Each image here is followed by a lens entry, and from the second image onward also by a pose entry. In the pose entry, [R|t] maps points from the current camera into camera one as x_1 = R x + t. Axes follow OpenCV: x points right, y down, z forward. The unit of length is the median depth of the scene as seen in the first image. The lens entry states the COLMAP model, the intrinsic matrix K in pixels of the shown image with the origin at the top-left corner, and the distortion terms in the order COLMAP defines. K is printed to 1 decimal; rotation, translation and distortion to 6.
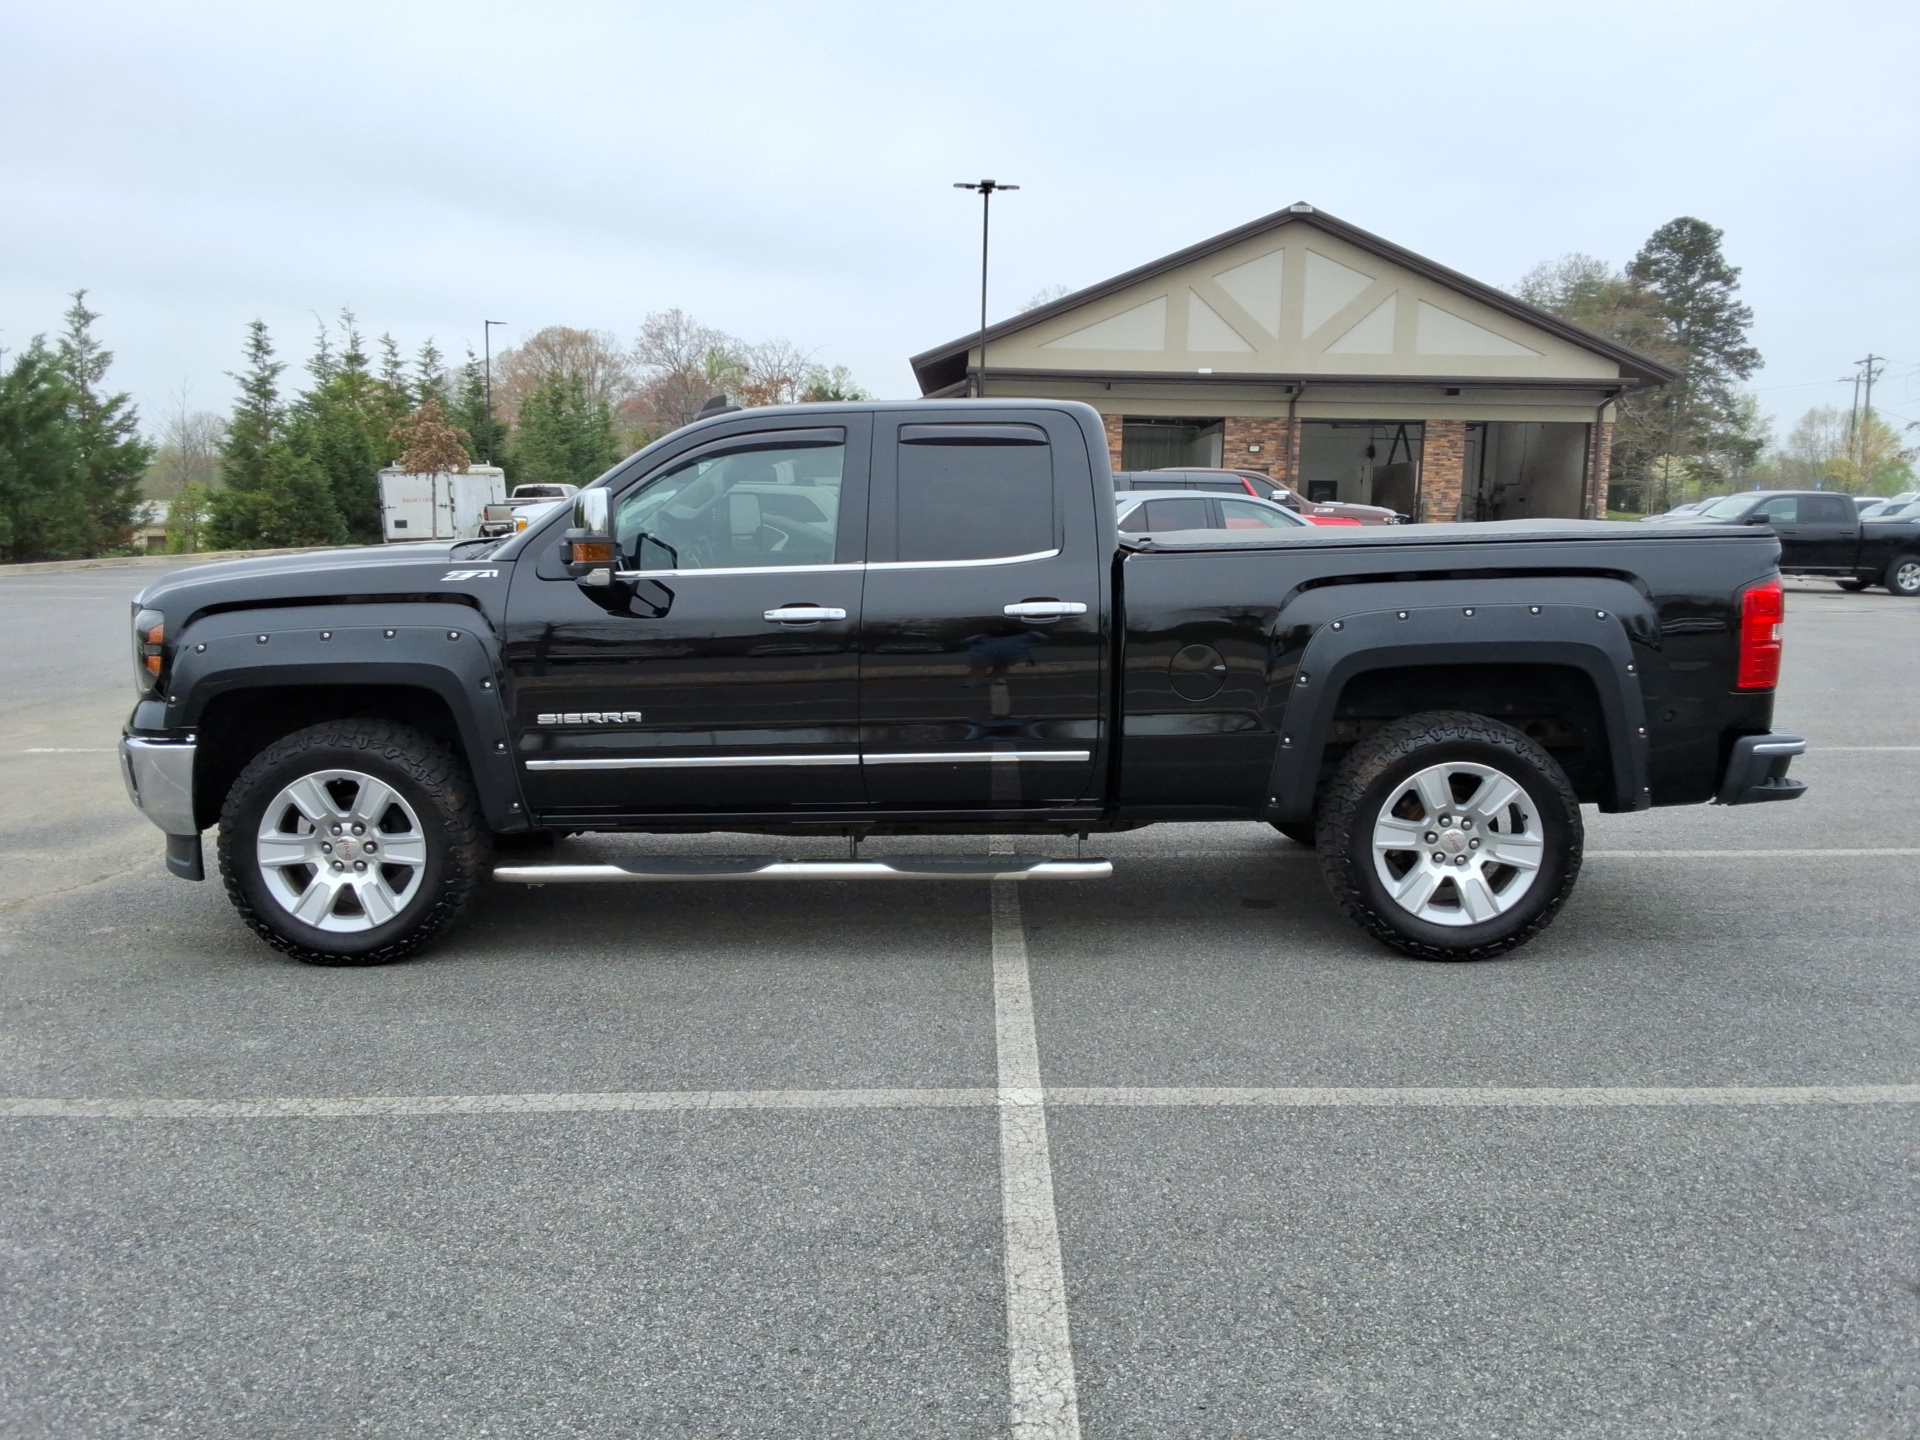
lens RADIAL K [[1525.7, 0, 960.0], [0, 1525.7, 720.0], [0, 0, 1]] dist [0.100869, -0.164524]
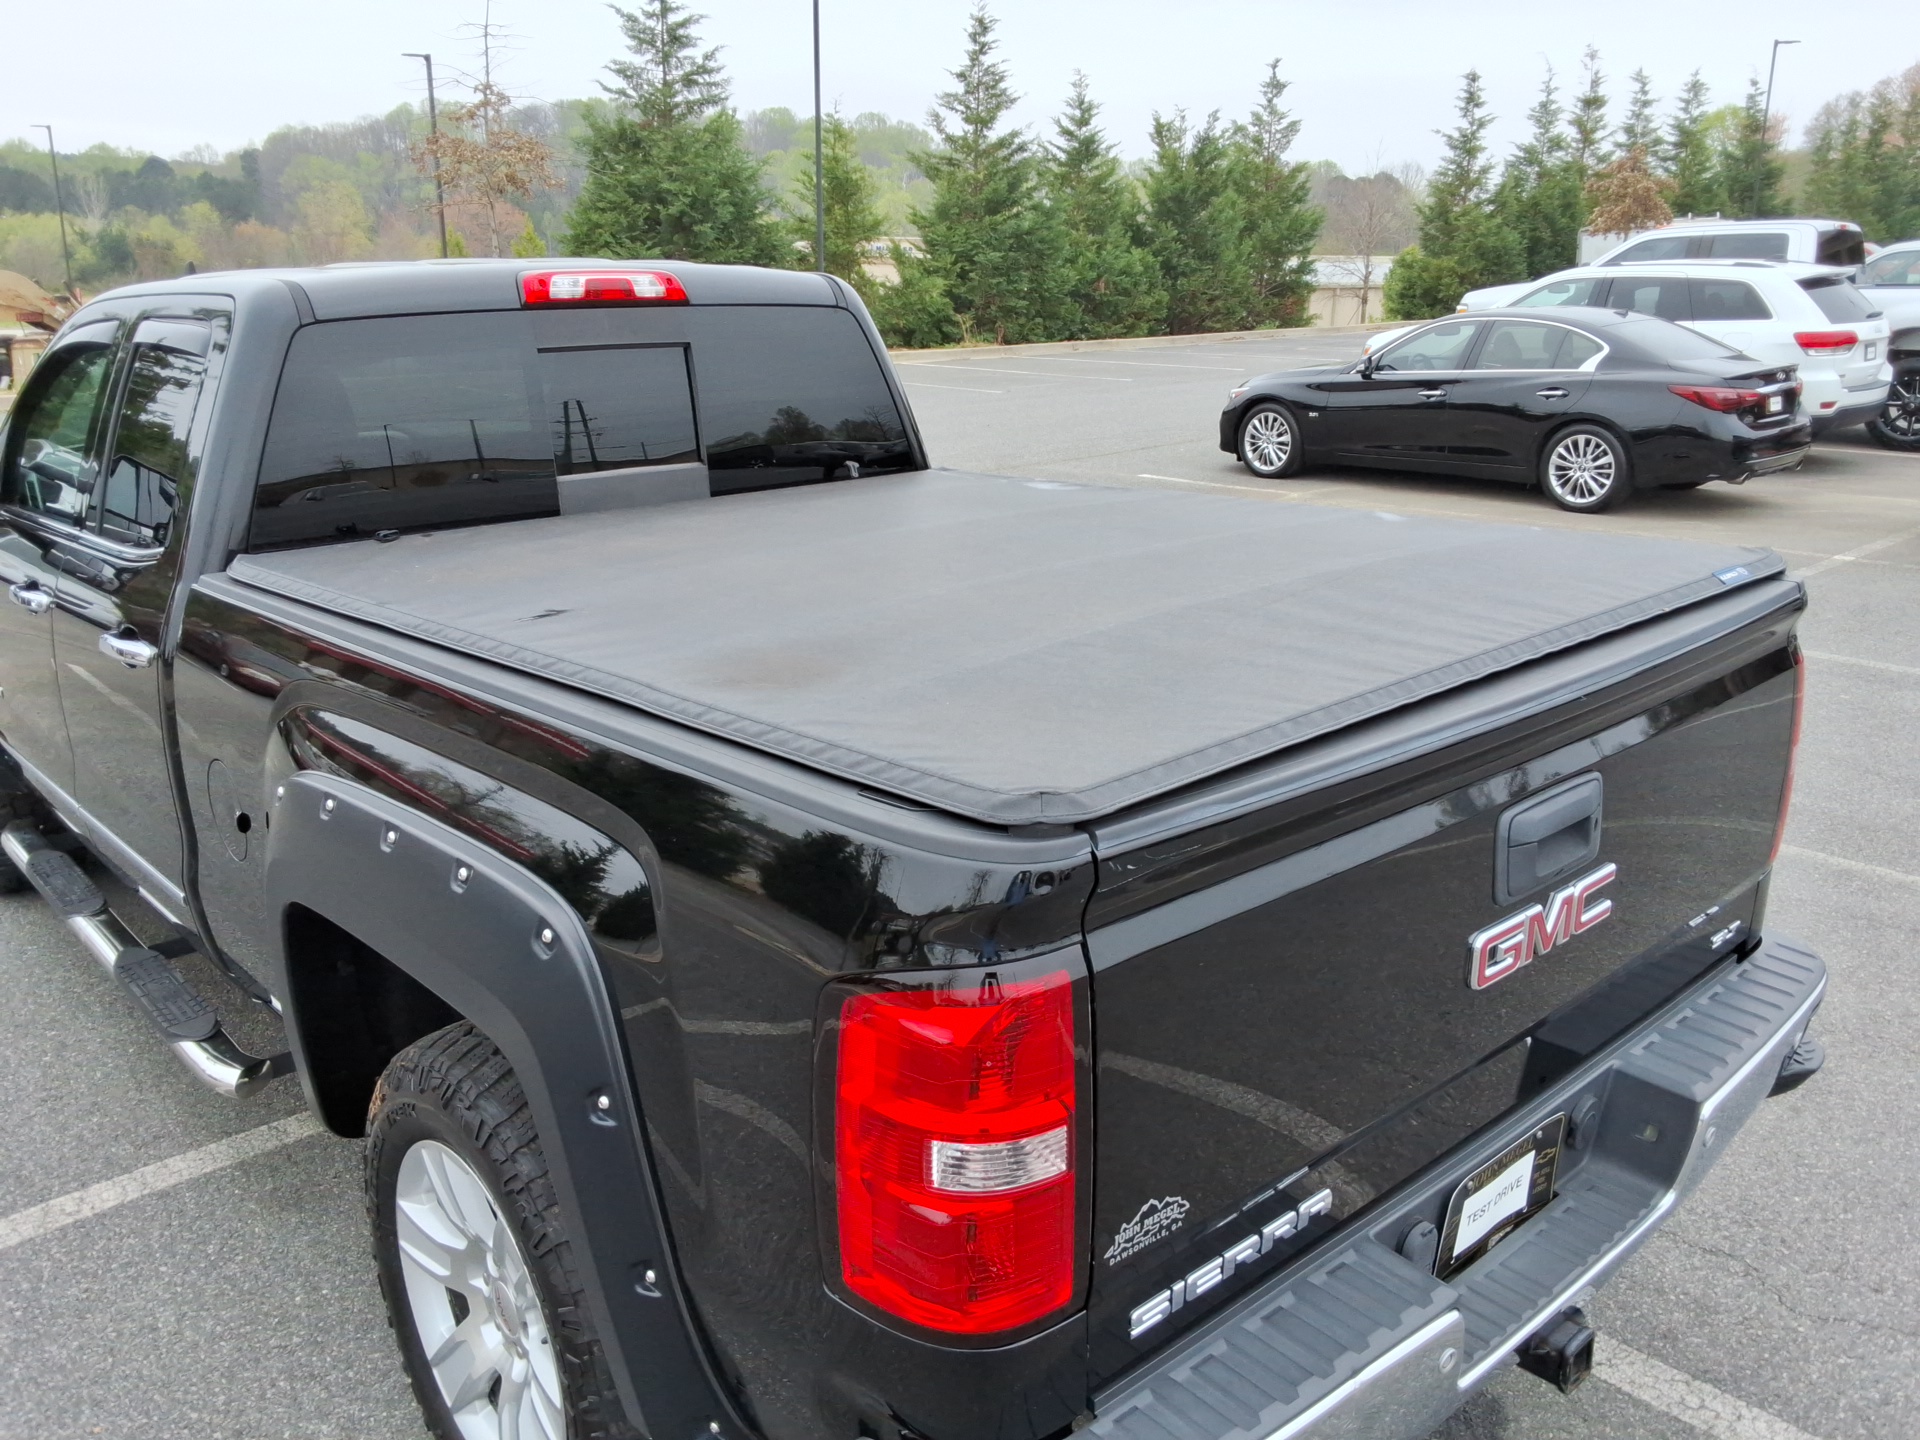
lens RADIAL K [[1531.6, 0, 980.9], [0, 1531.6, 702.4], [0, 0, 1]] dist [0.111446, -0.167267]
pose [[0.686985, 0.193835, -0.700343, 0.085308], [-0.091902, 0.979204, 0.180866, -0.023119], [0.720837, -0.059889, 0.690512, 0.097108]]
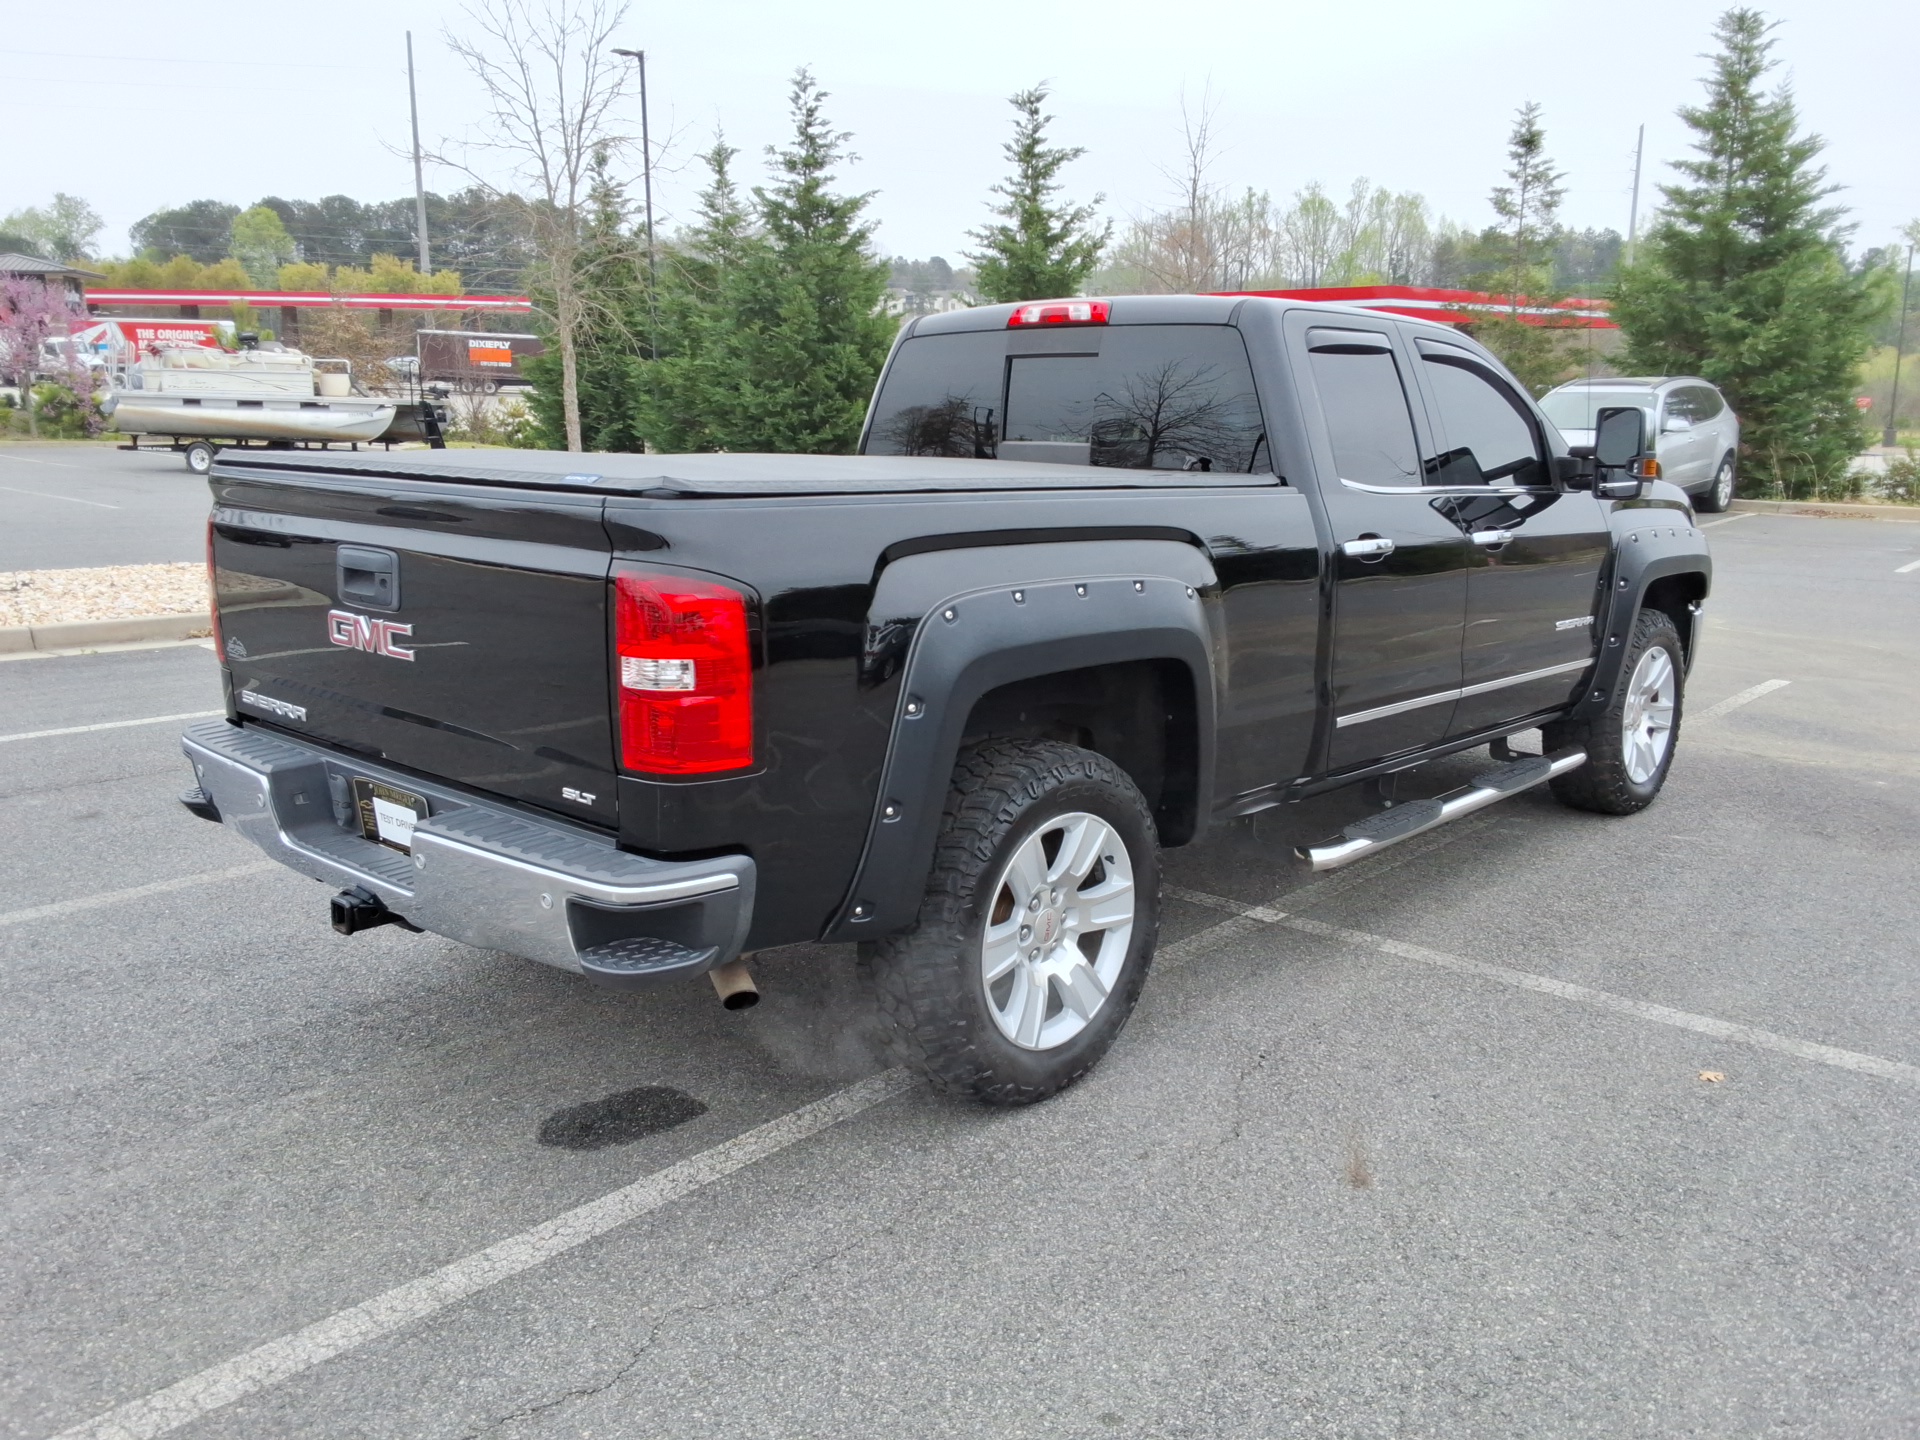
lens RADIAL K [[1525.9, 0, 979.9], [0, 1525.9, 700.5], [0, 0, 1]] dist [0.134551, -0.205536]
pose [[-0.655087, 0.135254, -0.743349, 0.103516], [-0.116280, 0.954077, 0.276071, -0.031337], [0.746552, 0.267287, -0.609276, 0.212376]]
